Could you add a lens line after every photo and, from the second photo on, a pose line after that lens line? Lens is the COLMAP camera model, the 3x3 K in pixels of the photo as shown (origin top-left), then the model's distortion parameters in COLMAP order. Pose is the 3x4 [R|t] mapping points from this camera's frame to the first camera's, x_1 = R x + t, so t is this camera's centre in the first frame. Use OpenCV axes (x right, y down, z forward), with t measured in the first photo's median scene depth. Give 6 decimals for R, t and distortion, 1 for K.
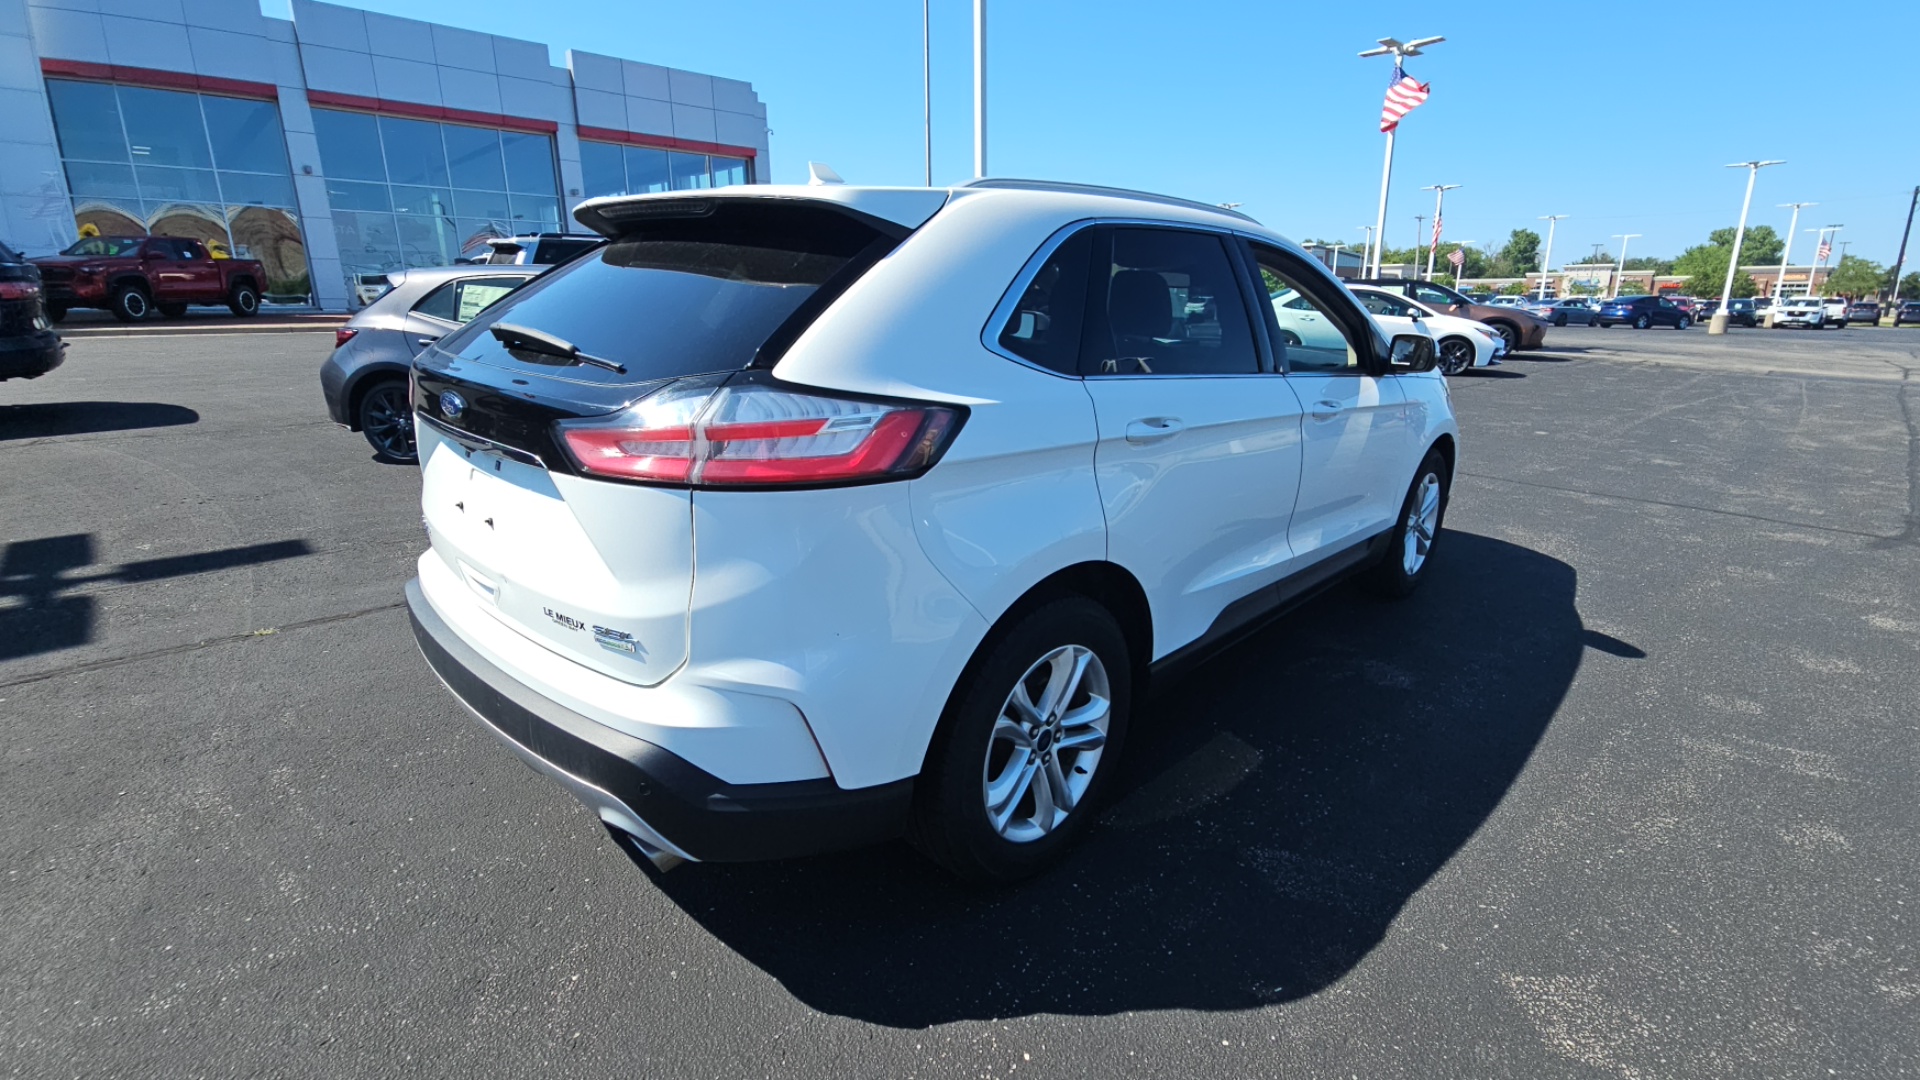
lens RADIAL K [[879.5, 0, 996.0], [0, 879.5, 543.7], [0, 0, 1]] dist [-0.013823, 0.000228]
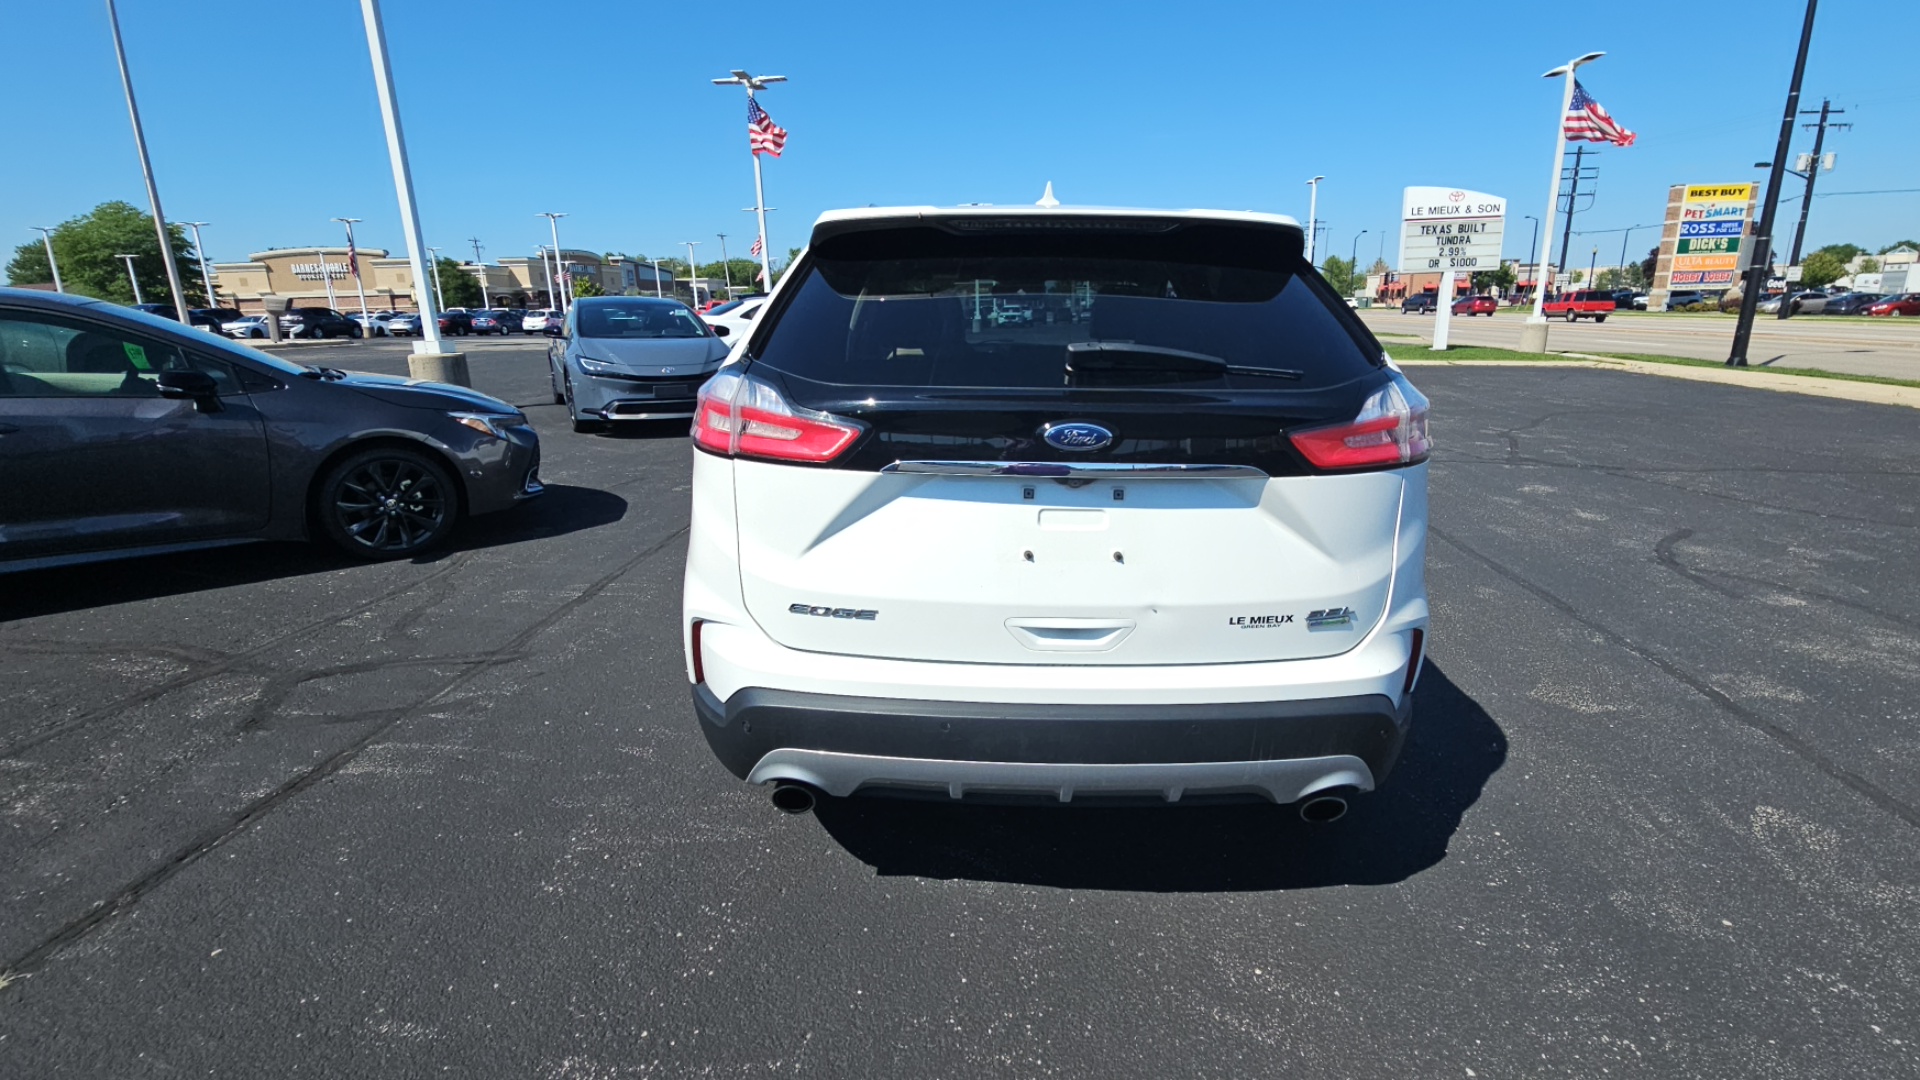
lens RADIAL K [[872.8, 0, 977.7], [0, 872.8, 543.8], [0, 0, 1]] dist [0.009987, -0.007440]
pose [[0.721987, -0.192277, 0.664653, -0.227580], [0.202180, 0.977313, 0.063106, -0.022084], [-0.661708, 0.088818, 0.744482, 0.071581]]
